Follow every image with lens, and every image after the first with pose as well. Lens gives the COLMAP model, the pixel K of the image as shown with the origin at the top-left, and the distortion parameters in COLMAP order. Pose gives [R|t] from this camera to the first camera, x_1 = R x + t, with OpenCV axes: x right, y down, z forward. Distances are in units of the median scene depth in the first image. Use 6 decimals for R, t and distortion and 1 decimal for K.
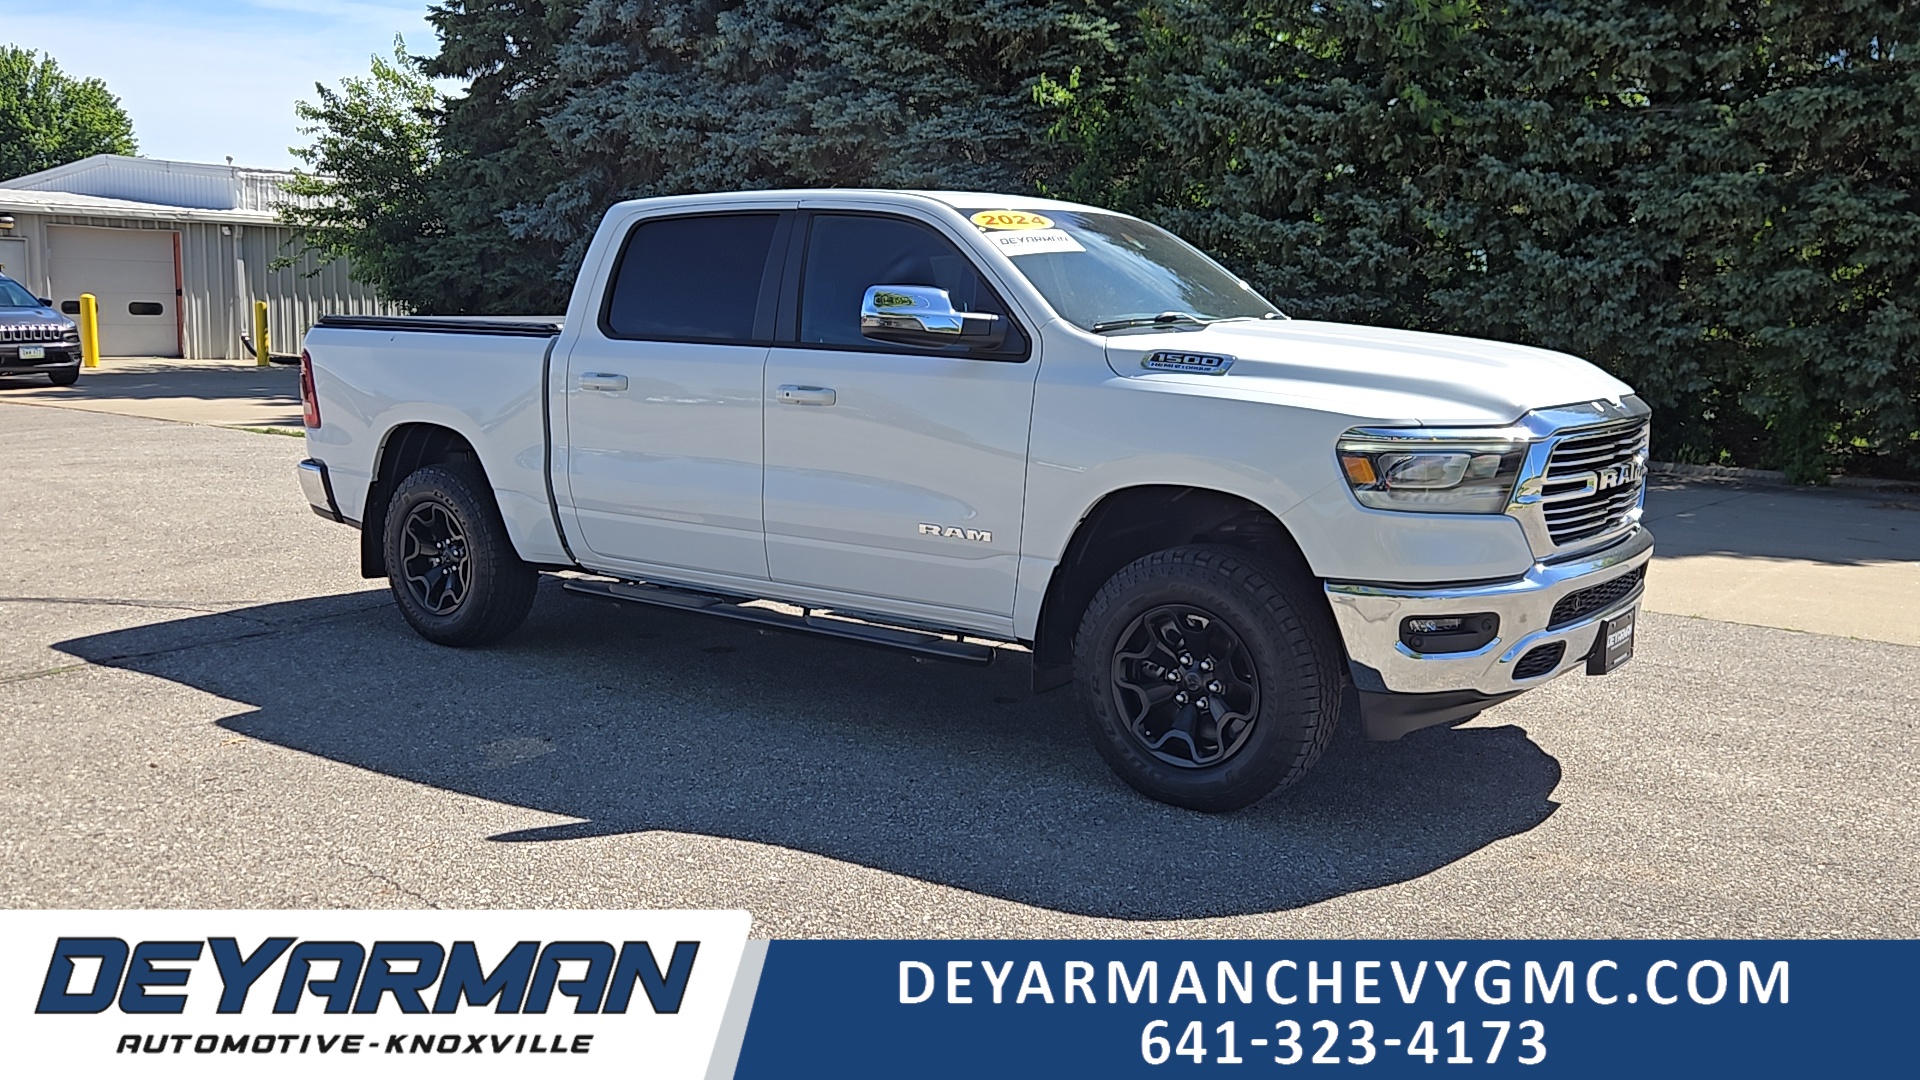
lens RADIAL K [[1598.9, 0, 953.5], [0, 1598.9, 534.2], [0, 0, 1]] dist [0.009496, -0.002808]
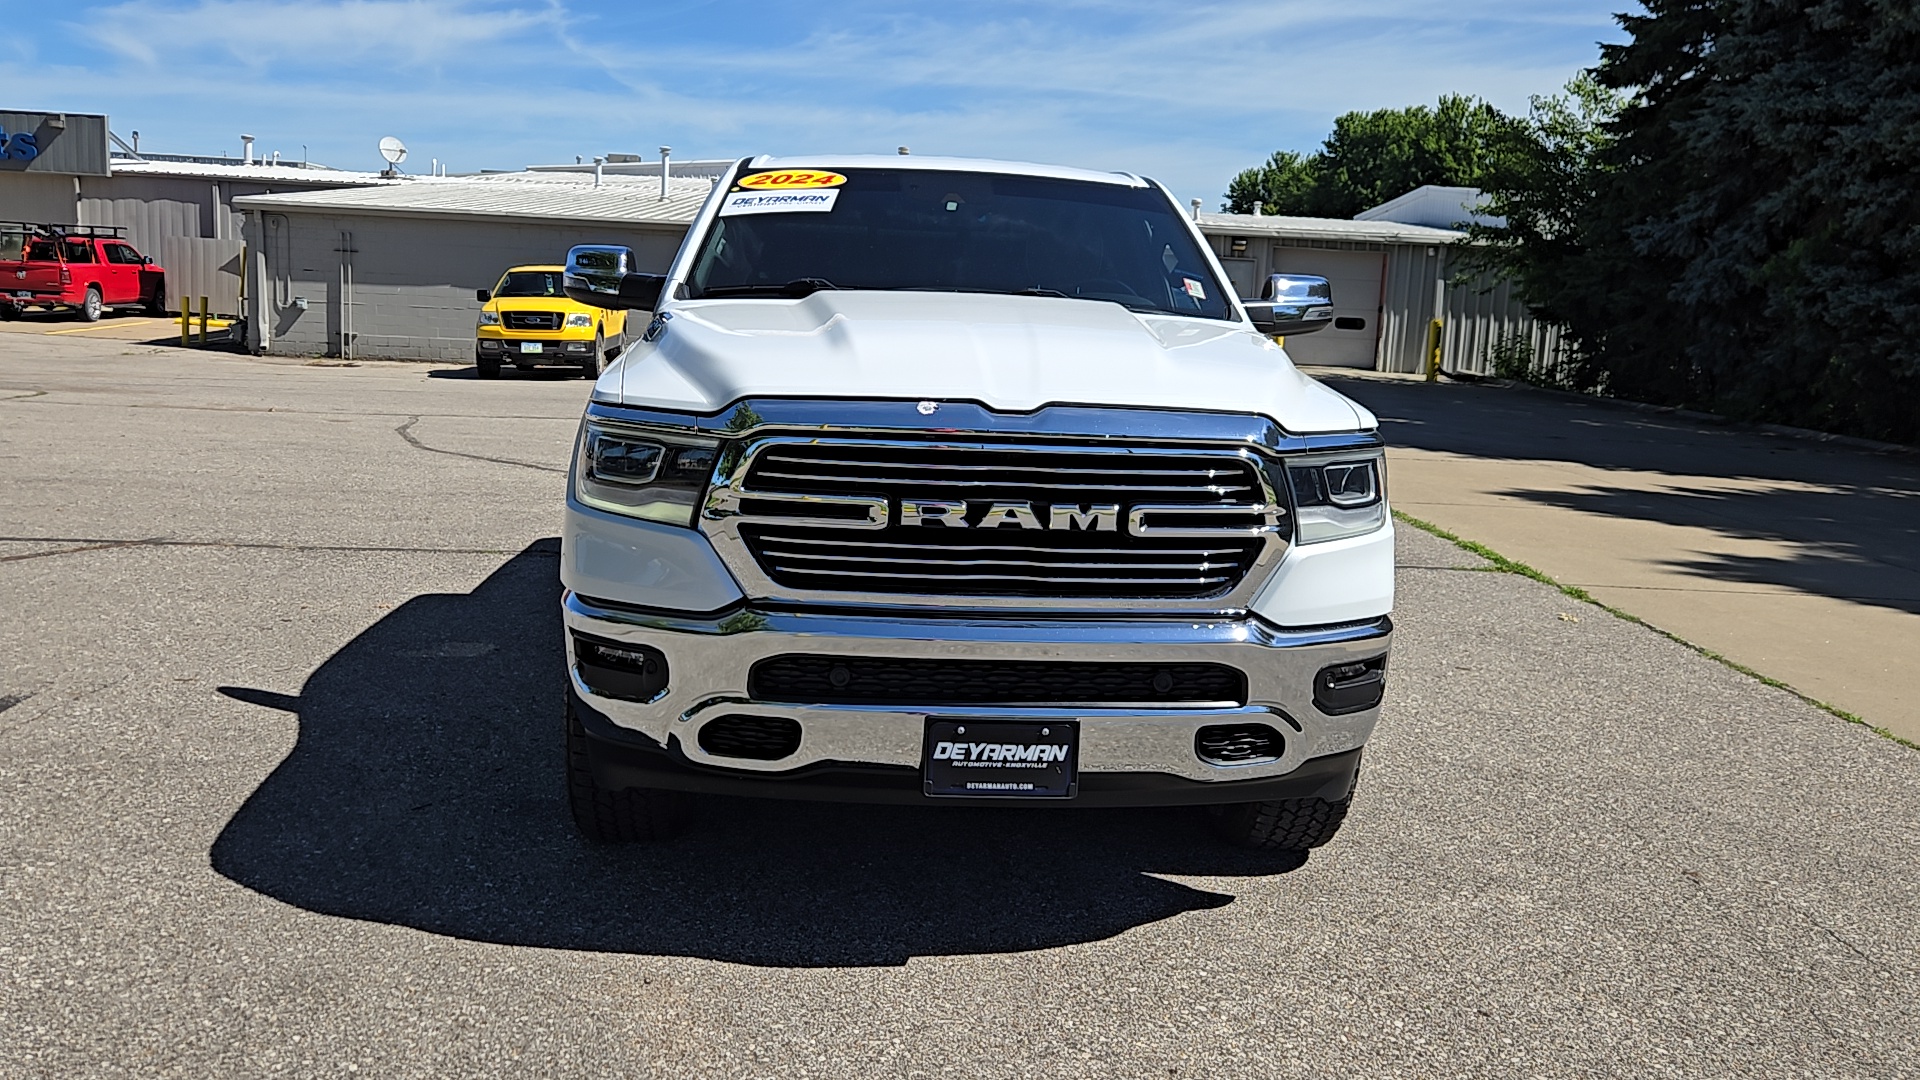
lens RADIAL K [[1598.9, 0, 953.5], [0, 1598.9, 534.2], [0, 0, 1]] dist [0.009496, -0.002808]
pose [[0.658583, 0.126115, -0.741865, 0.170062], [-0.140302, 0.989148, 0.043600, -0.010397], [0.739313, 0.075371, 0.669130, 0.100380]]
